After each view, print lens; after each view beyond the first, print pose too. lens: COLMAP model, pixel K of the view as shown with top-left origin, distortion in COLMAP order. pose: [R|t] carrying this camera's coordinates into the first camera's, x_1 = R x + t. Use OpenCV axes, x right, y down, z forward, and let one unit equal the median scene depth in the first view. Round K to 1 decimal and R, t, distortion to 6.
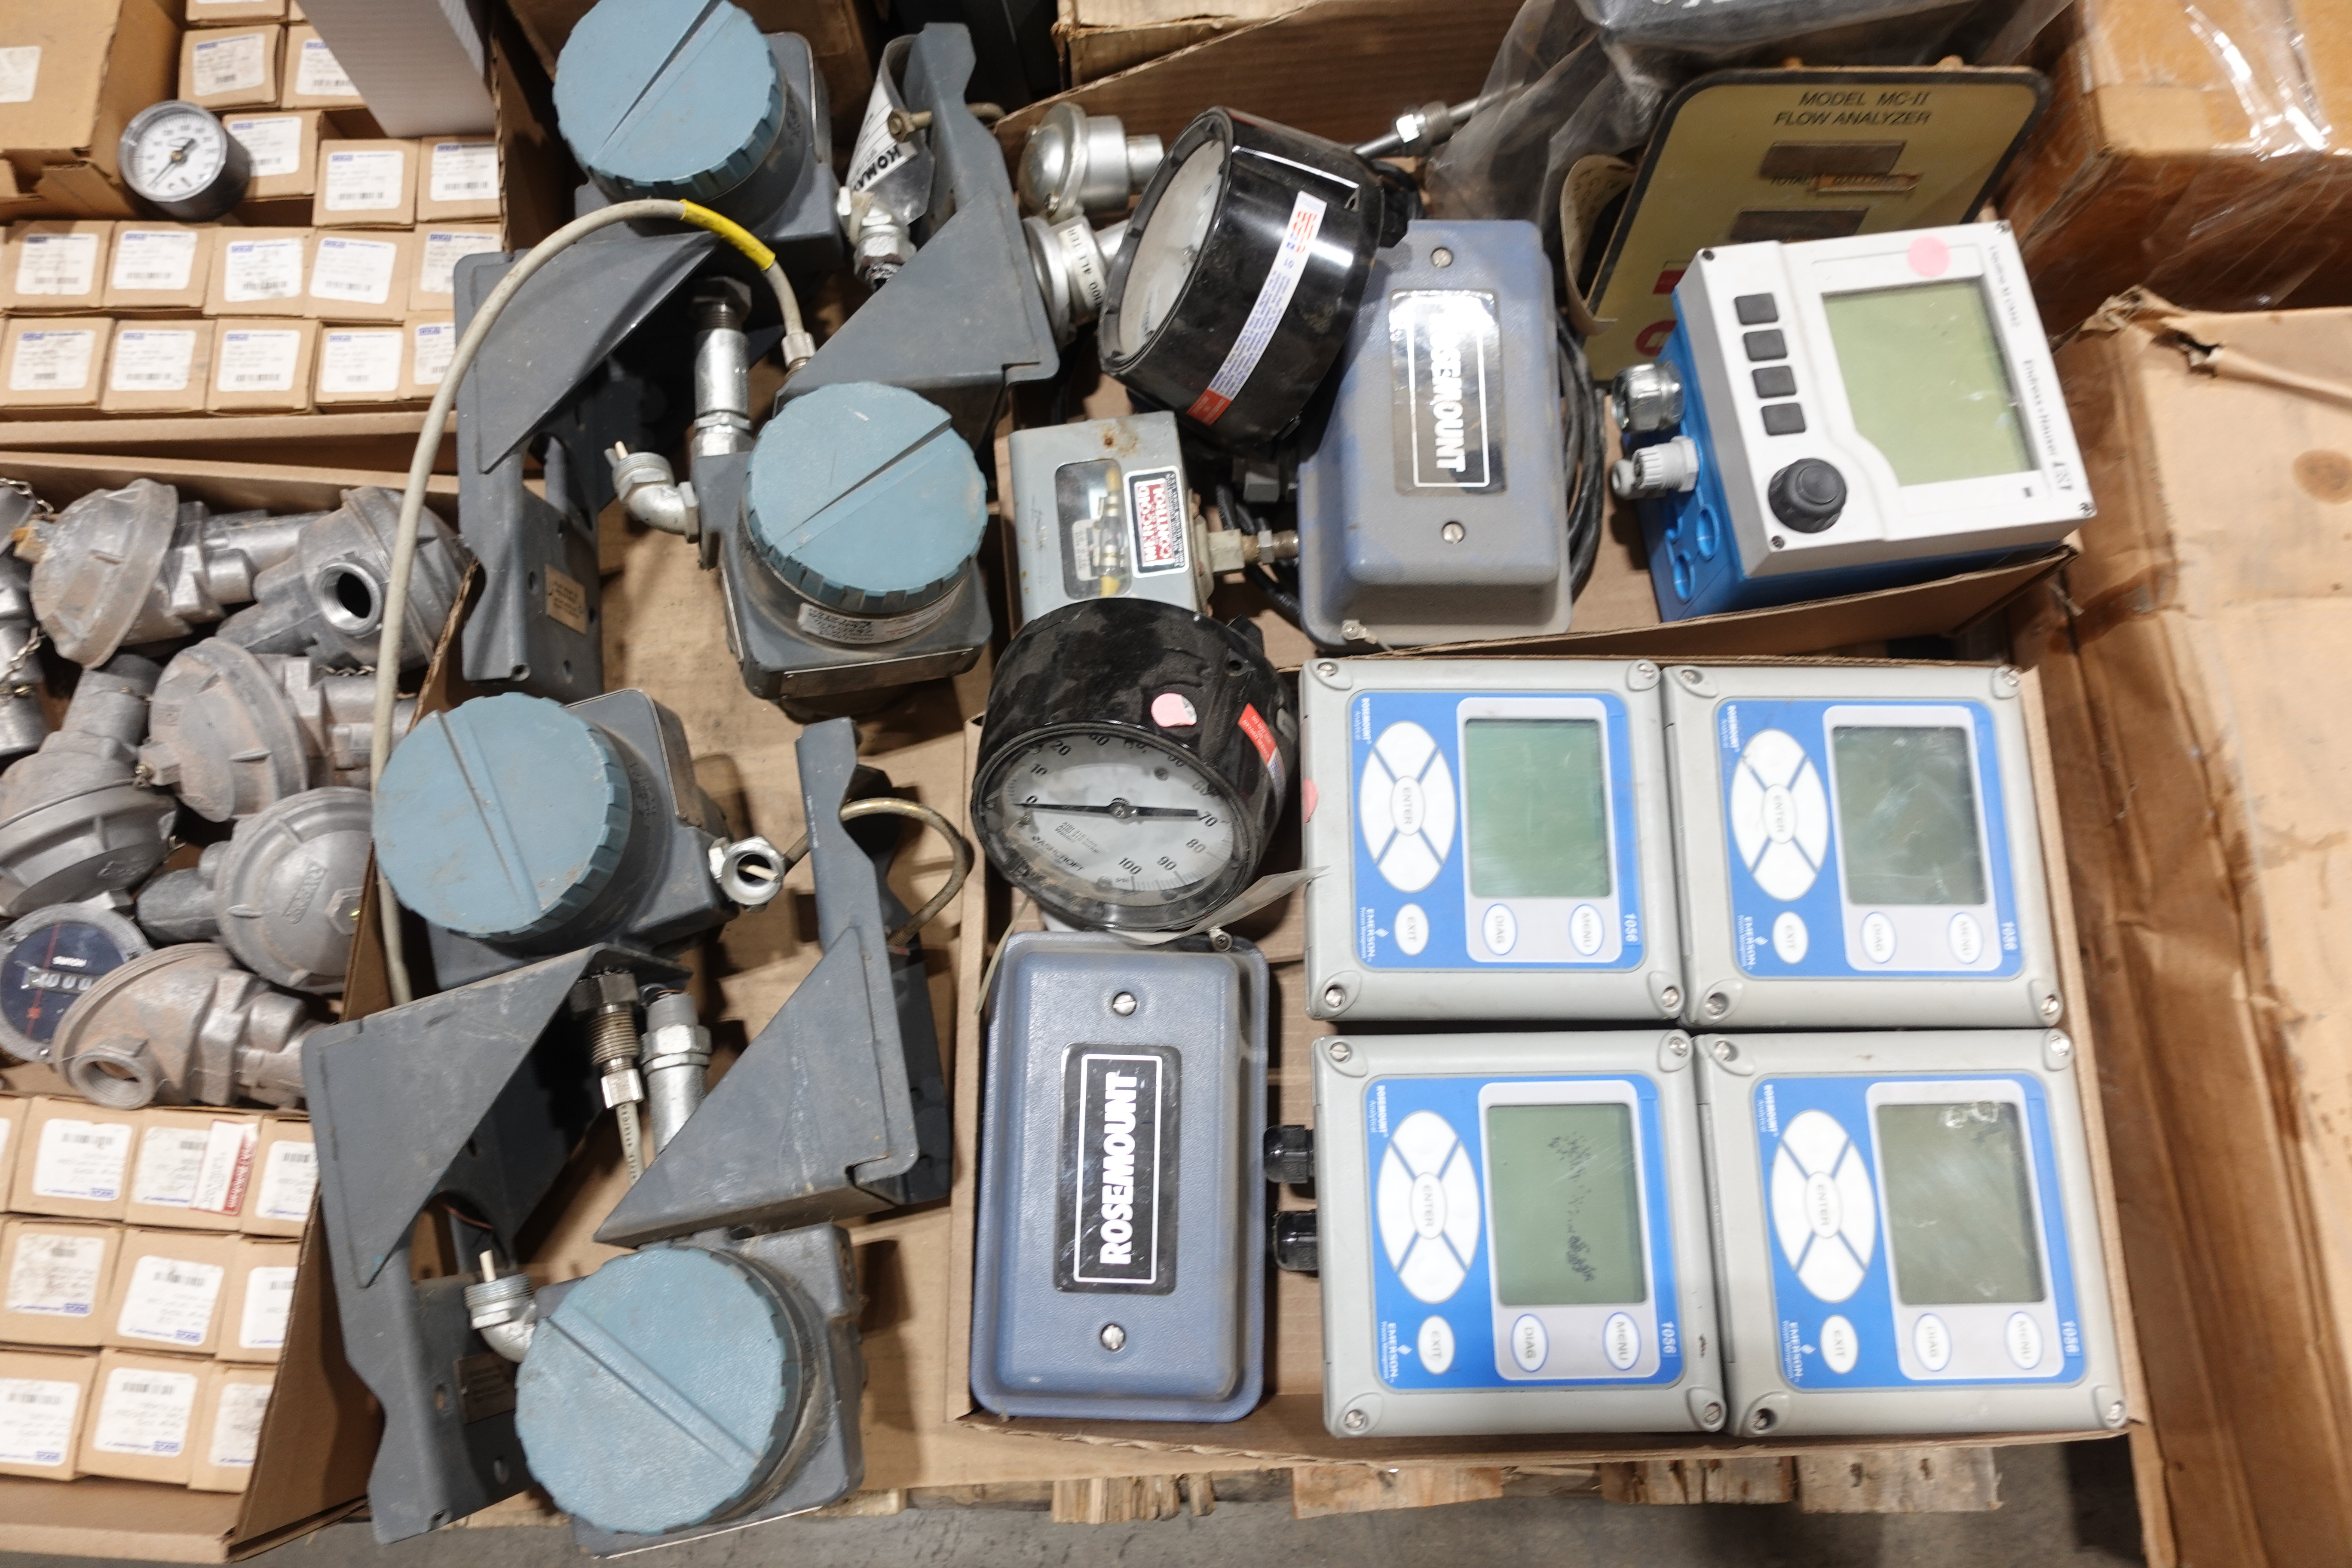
lens RADIAL K [[1615.7, 0, 1174.5], [0, 1615.7, 780.3], [0, 0, 1]] dist [0.010436, -0.011437]
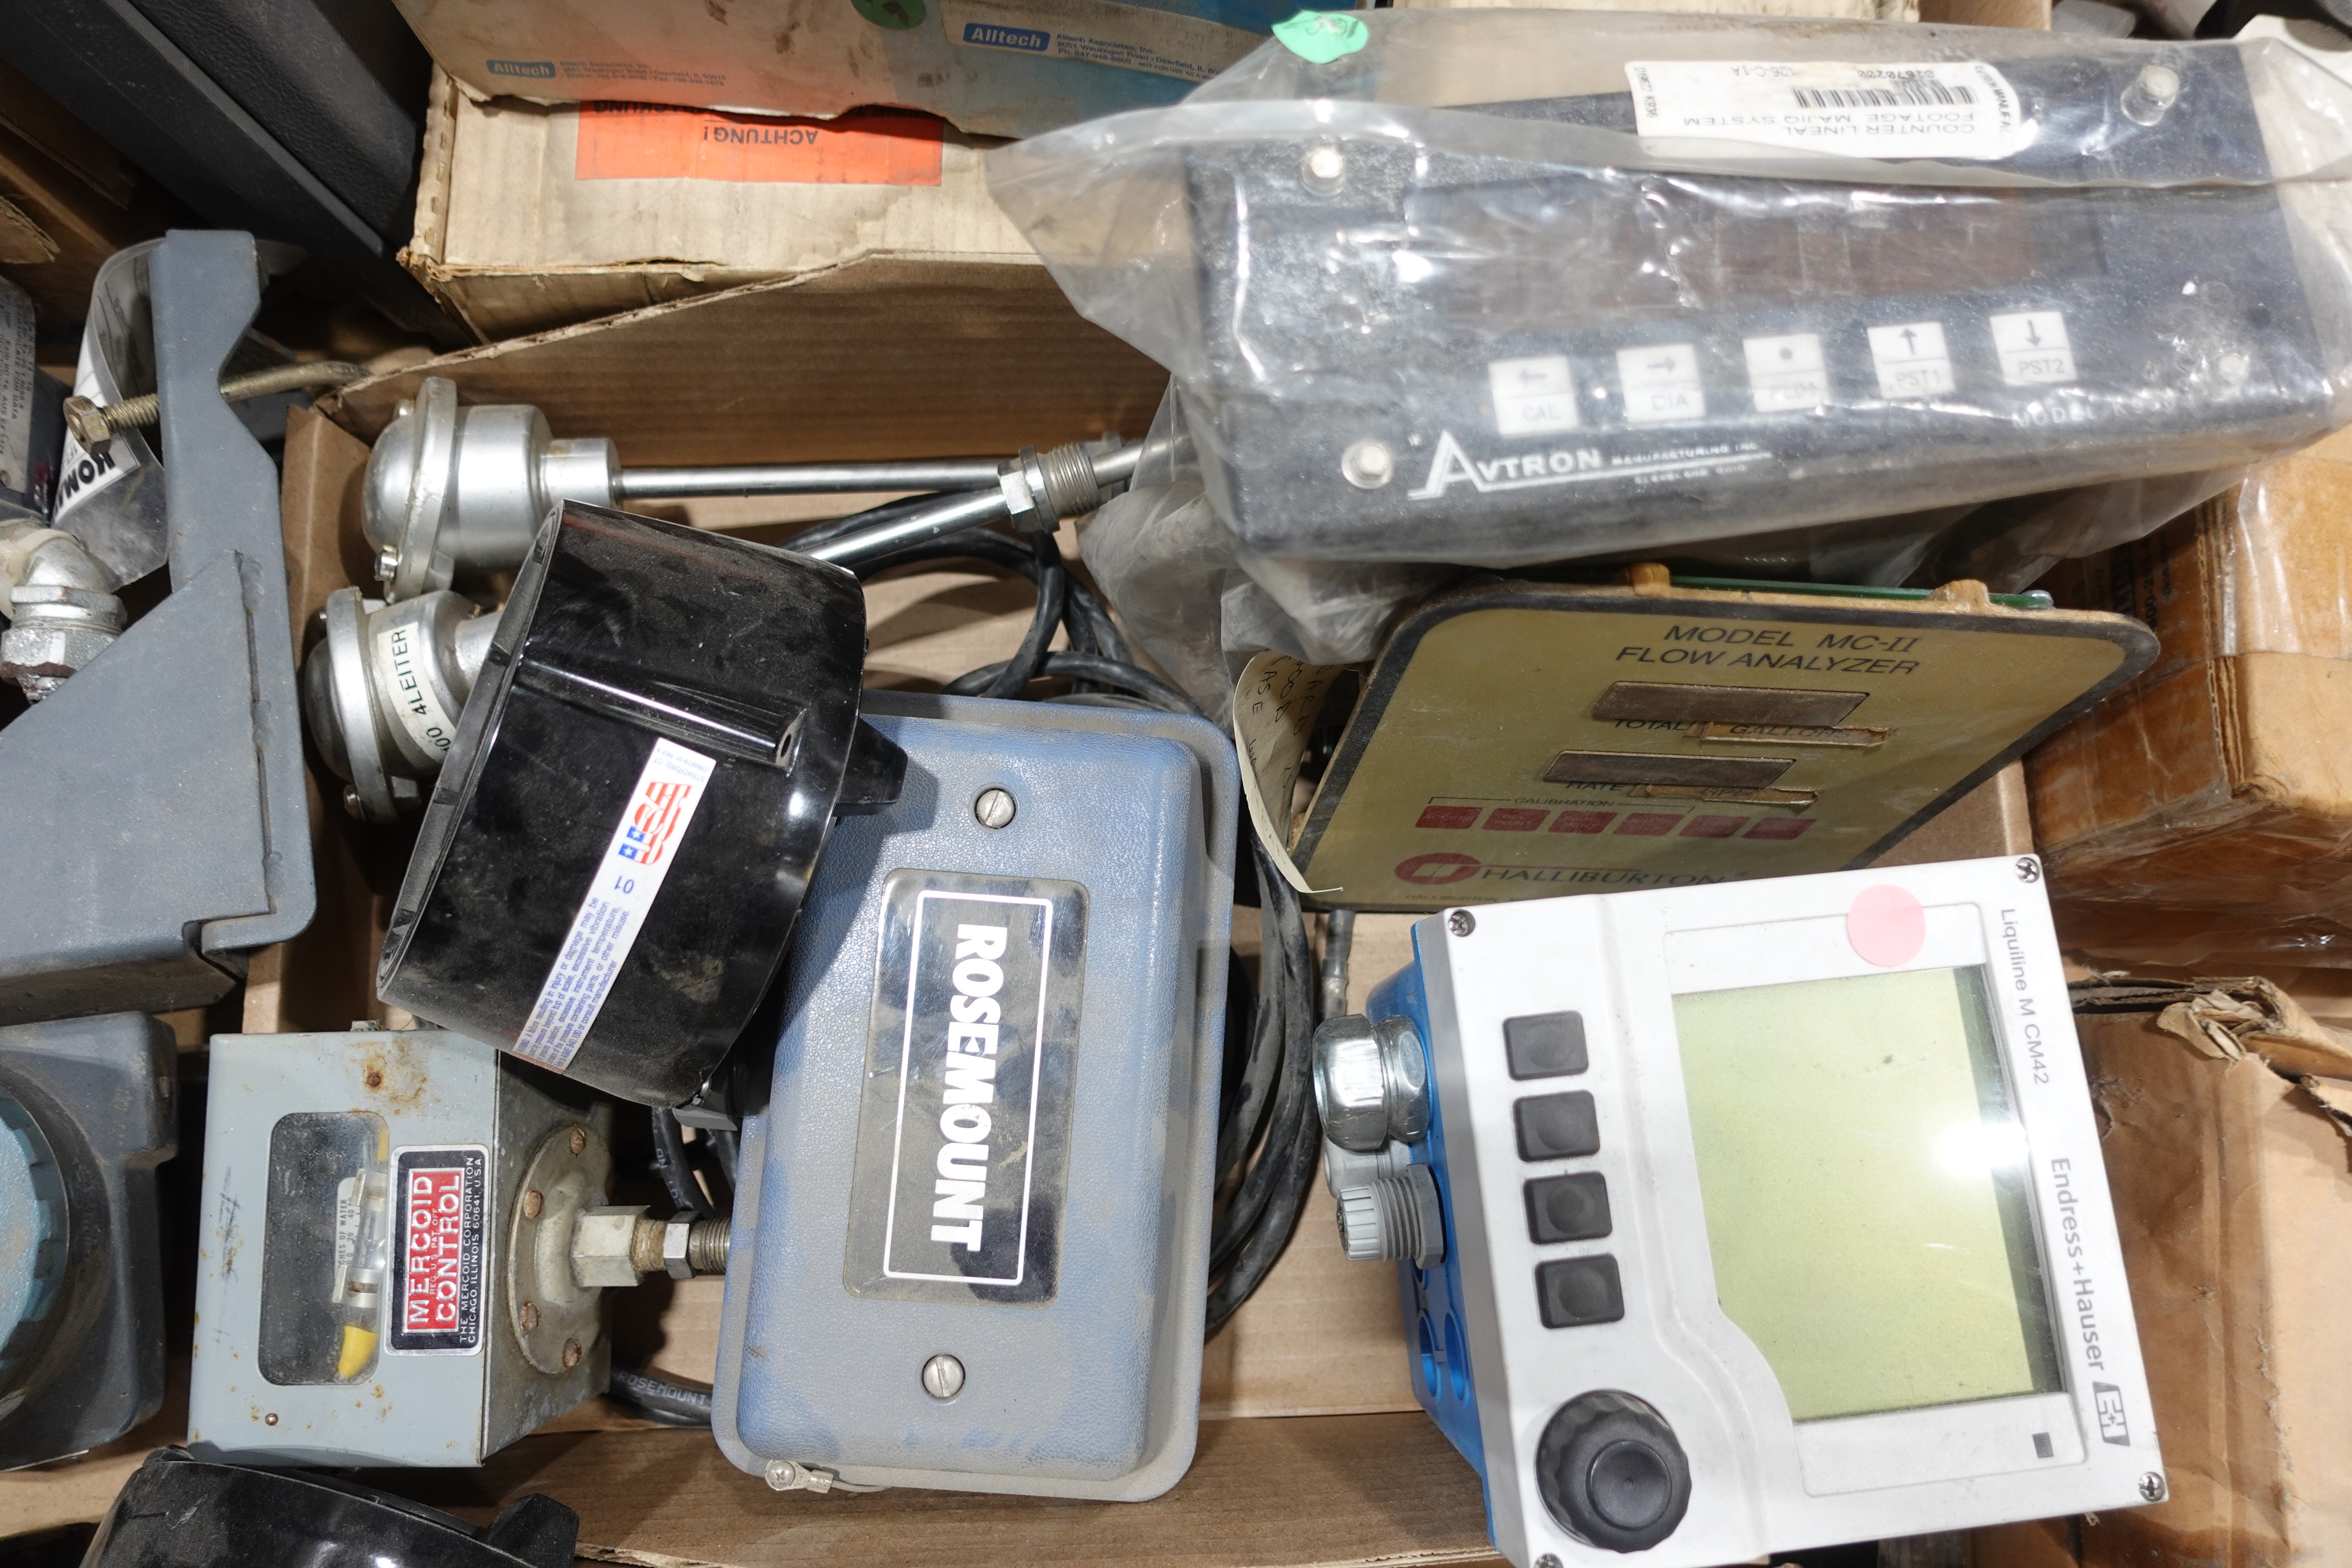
lens RADIAL K [[1615.7, 0, 1174.8], [0, 1615.7, 786.4], [0, 0, 1]] dist [0.010436, -0.011437]
pose [[0.996842, 0.077768, 0.016068, 0.222403], [-0.078604, 0.995072, 0.060434, -0.379500], [-0.011289, -0.061506, 0.998043, 0.479607]]
